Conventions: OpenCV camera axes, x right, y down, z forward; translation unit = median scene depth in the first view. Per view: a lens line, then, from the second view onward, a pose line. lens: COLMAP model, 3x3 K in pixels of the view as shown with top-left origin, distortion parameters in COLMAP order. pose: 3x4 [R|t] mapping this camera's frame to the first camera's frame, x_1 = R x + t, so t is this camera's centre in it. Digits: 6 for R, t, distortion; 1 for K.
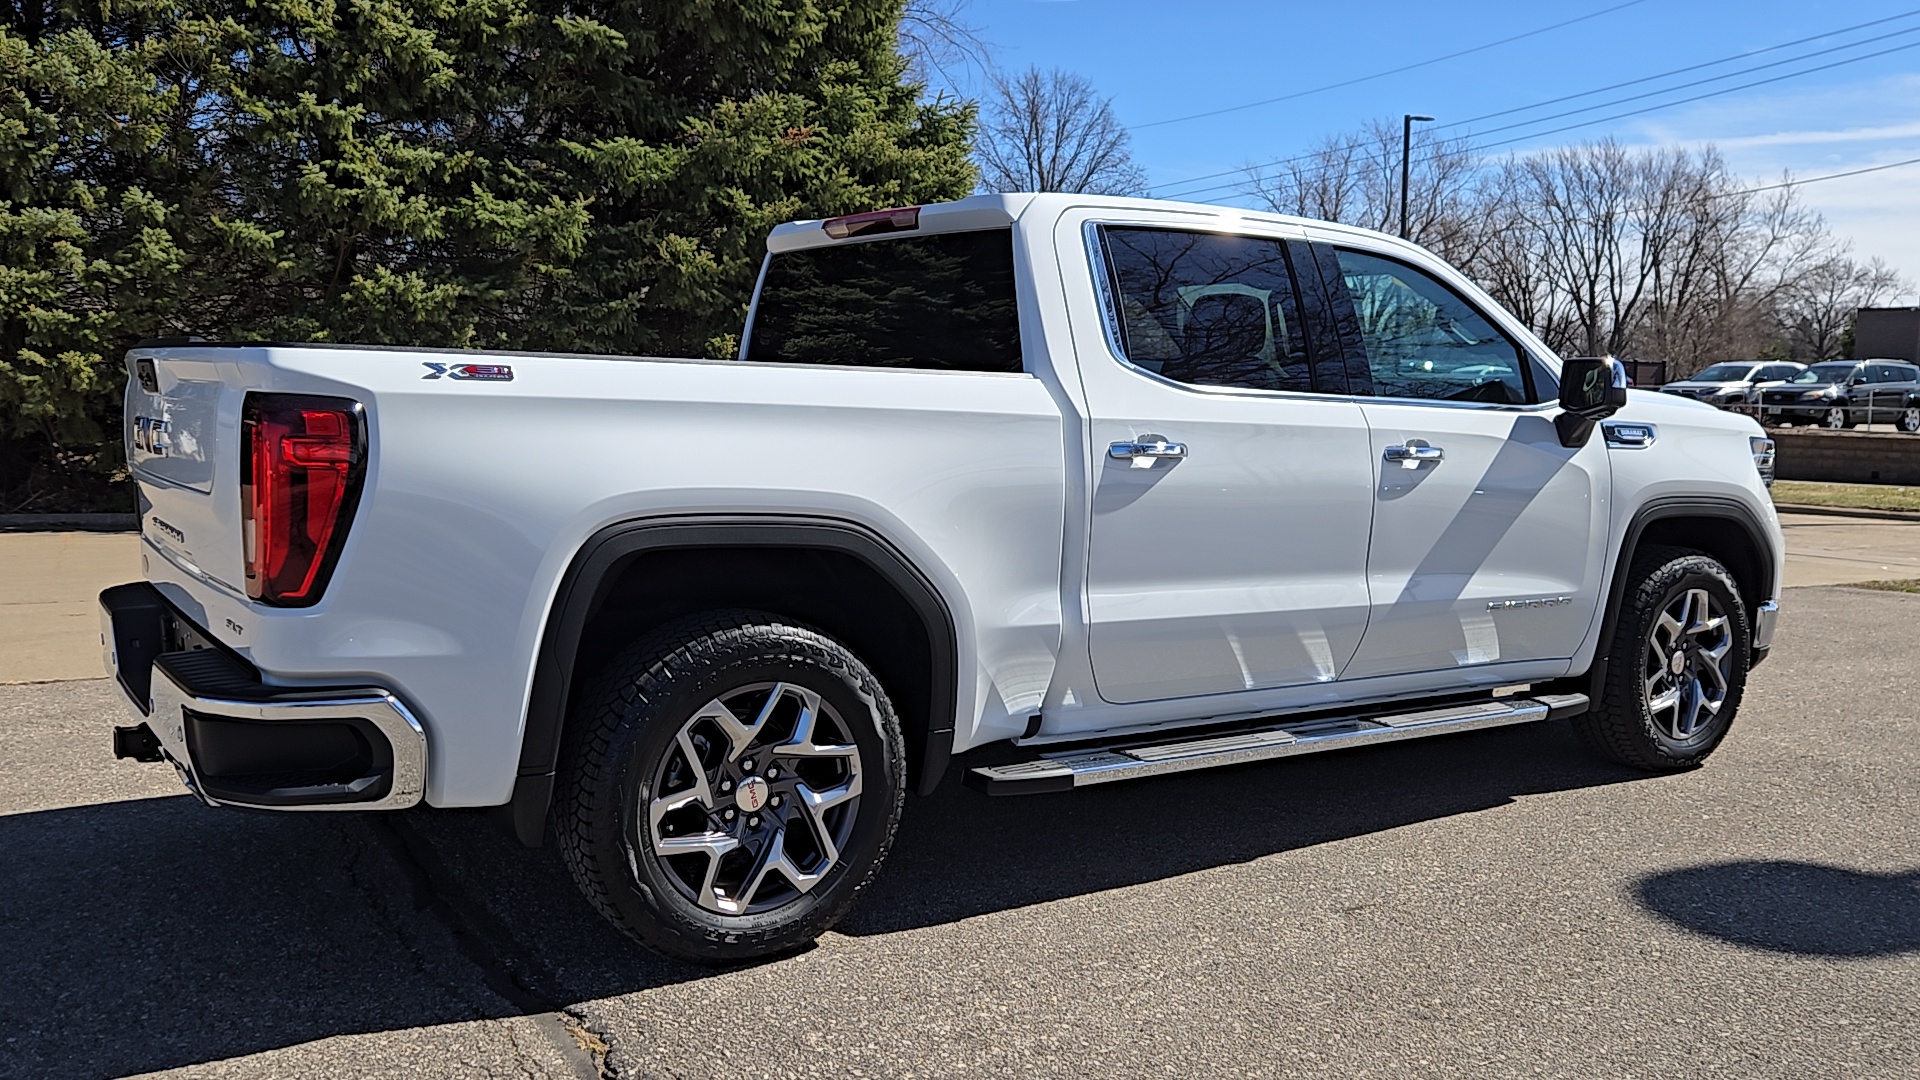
lens RADIAL K [[1626.0, 0, 954.5], [0, 1626.0, 542.5], [0, 0, 1]] dist [0.010364, -0.010124]
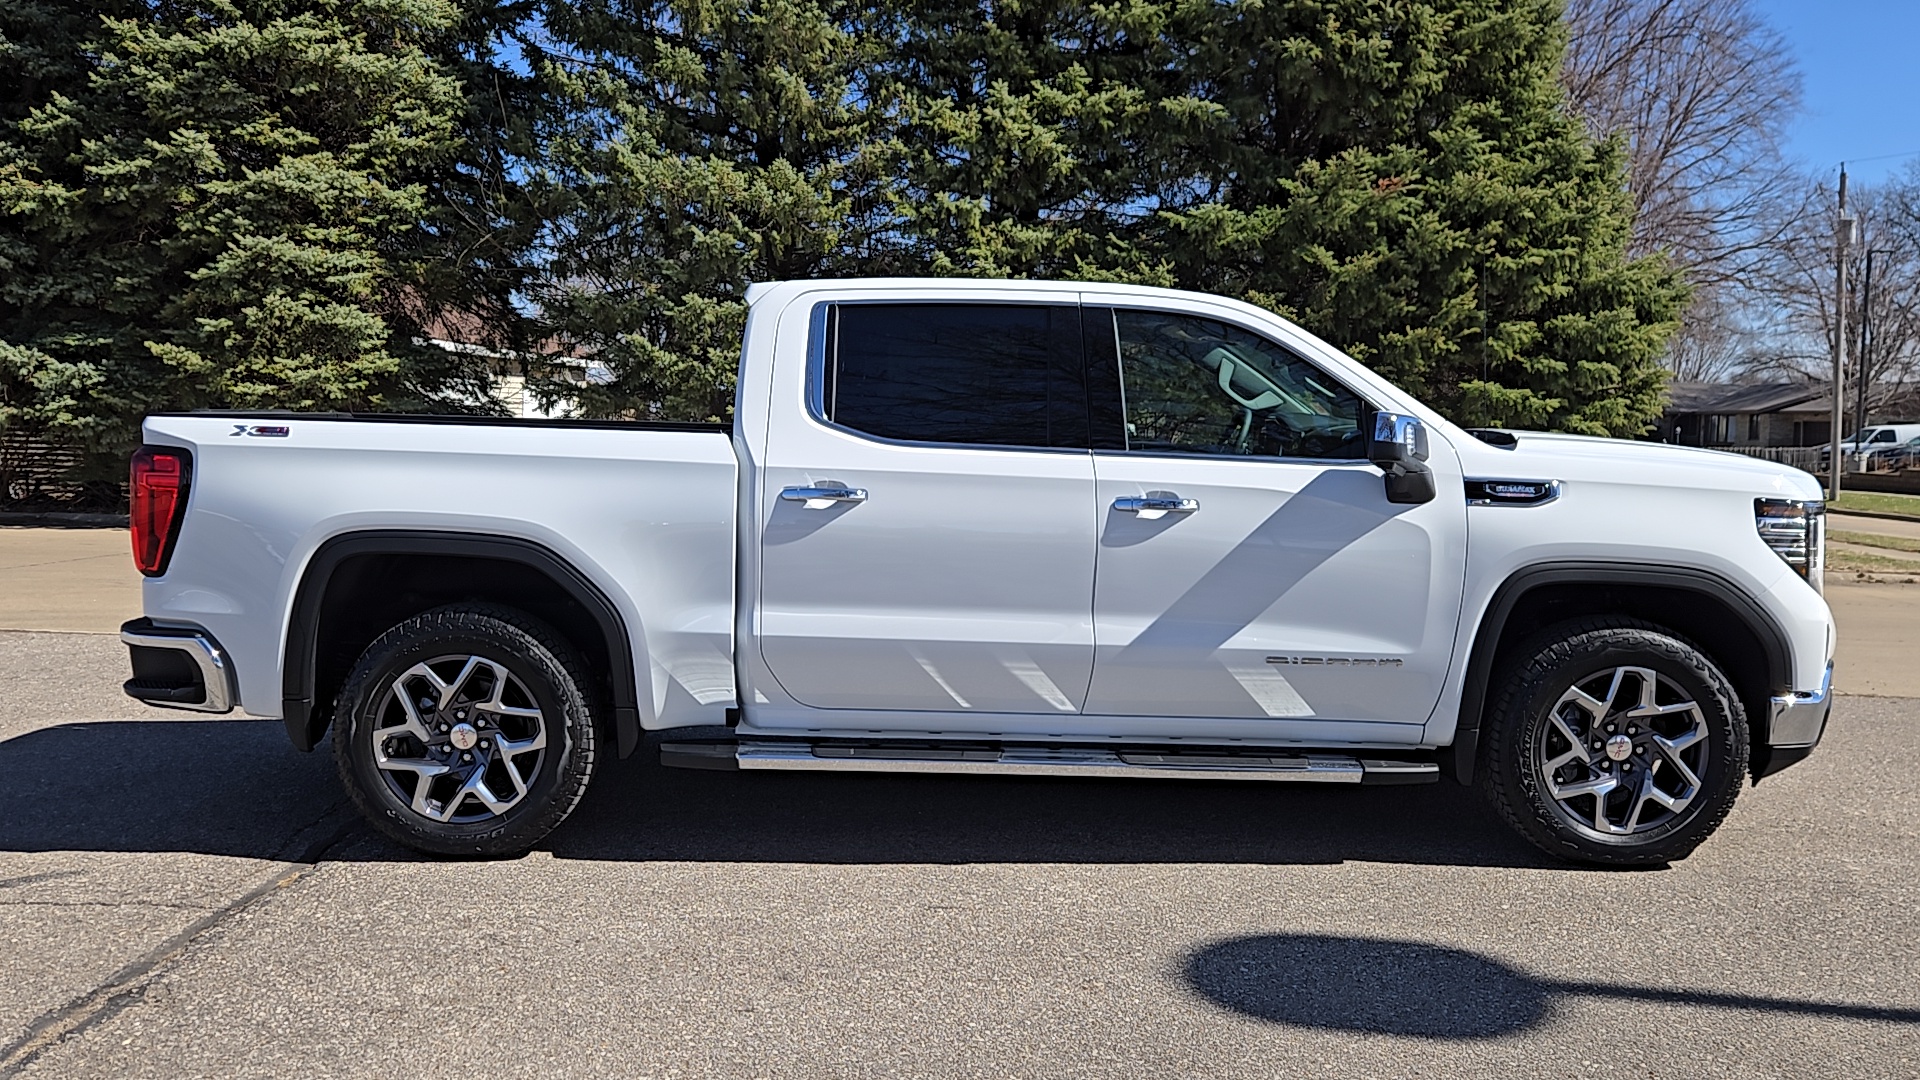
lens RADIAL K [[1626.0, 0, 948.7], [0, 1626.0, 513.2], [0, 0, 1]] dist [0.010364, -0.010124]
pose [[0.836065, 0.026315, -0.548000, 0.954336], [-0.052253, 0.998128, -0.031790, -0.011012], [0.546137, 0.055213, 0.835874, 0.063774]]
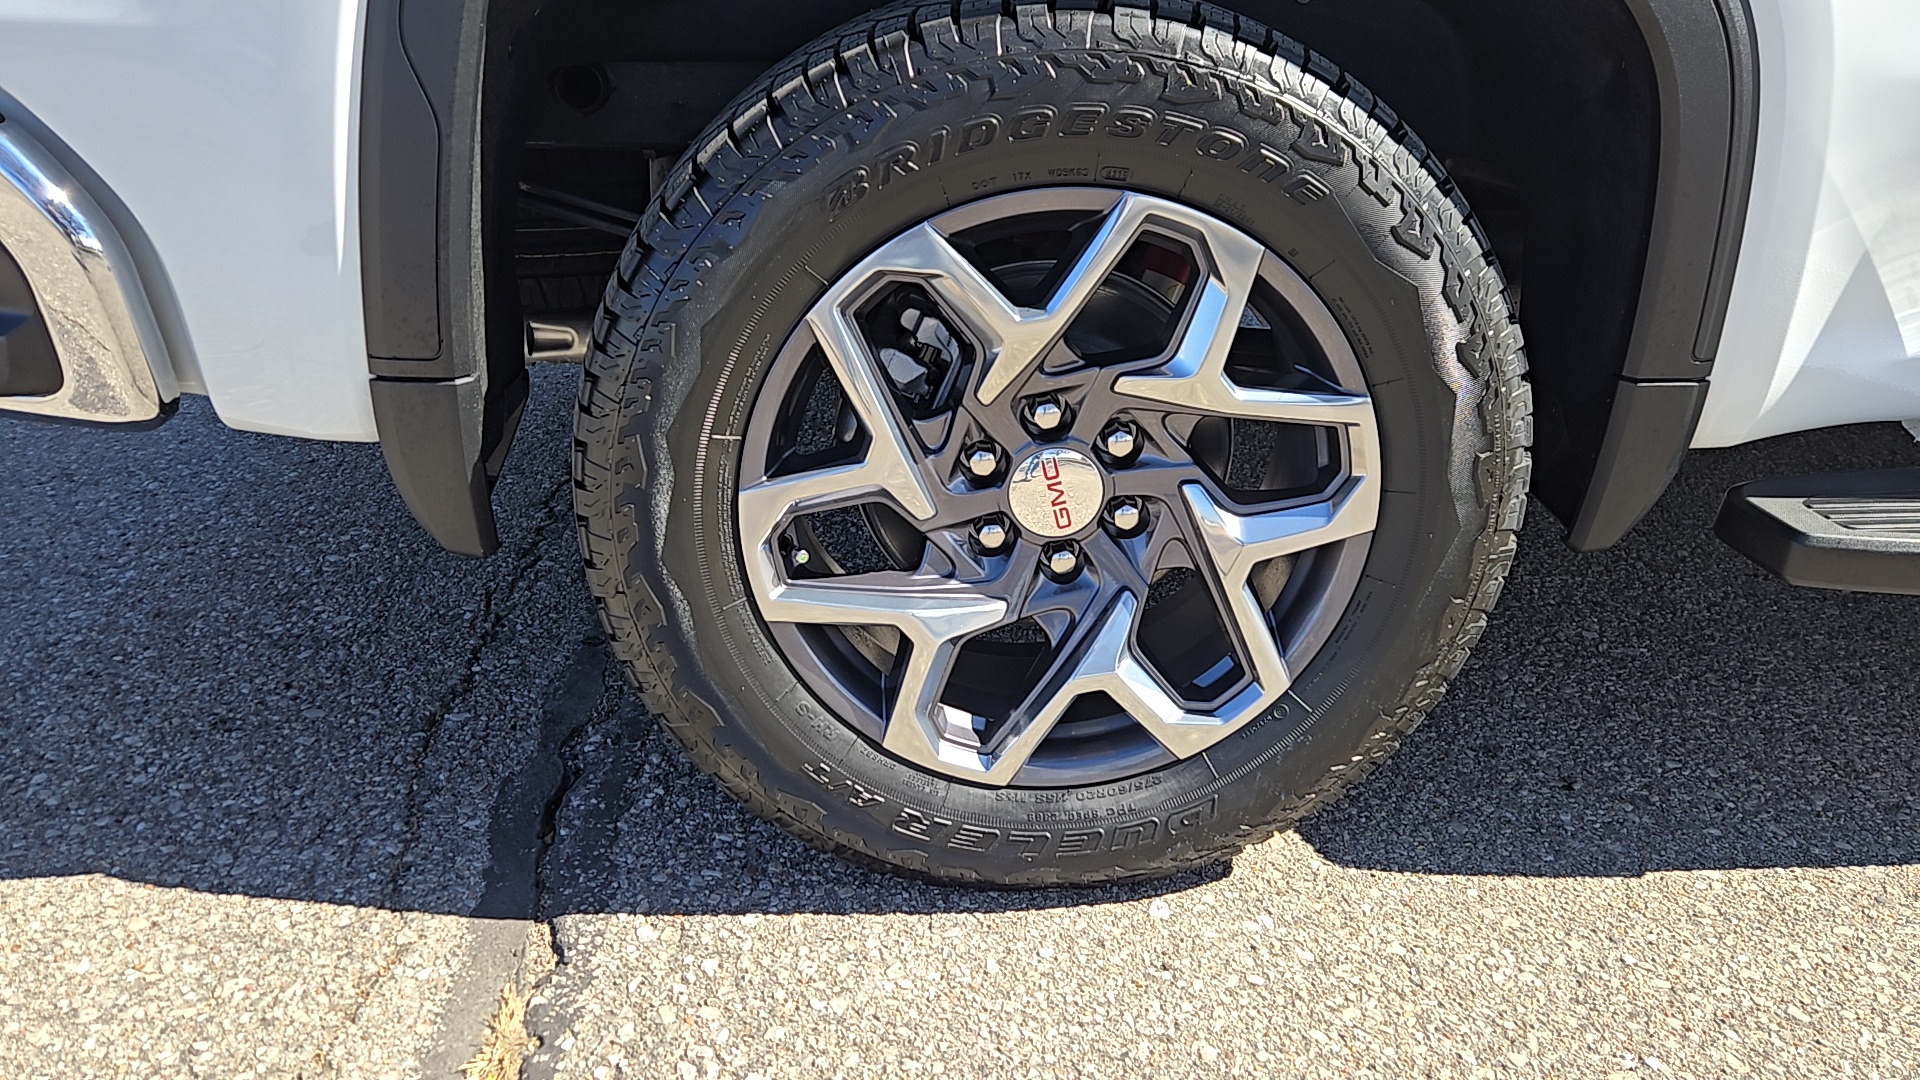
lens RADIAL K [[1626.0, 0, 957.3], [0, 1626.0, 548.6], [0, 0, 1]] dist [0.010364, -0.010124]
pose [[0.860075, 0.184158, -0.475770, 0.035465], [-0.038719, 0.953449, 0.299060, 0.055507], [0.508697, -0.238792, 0.827167, 0.668656]]
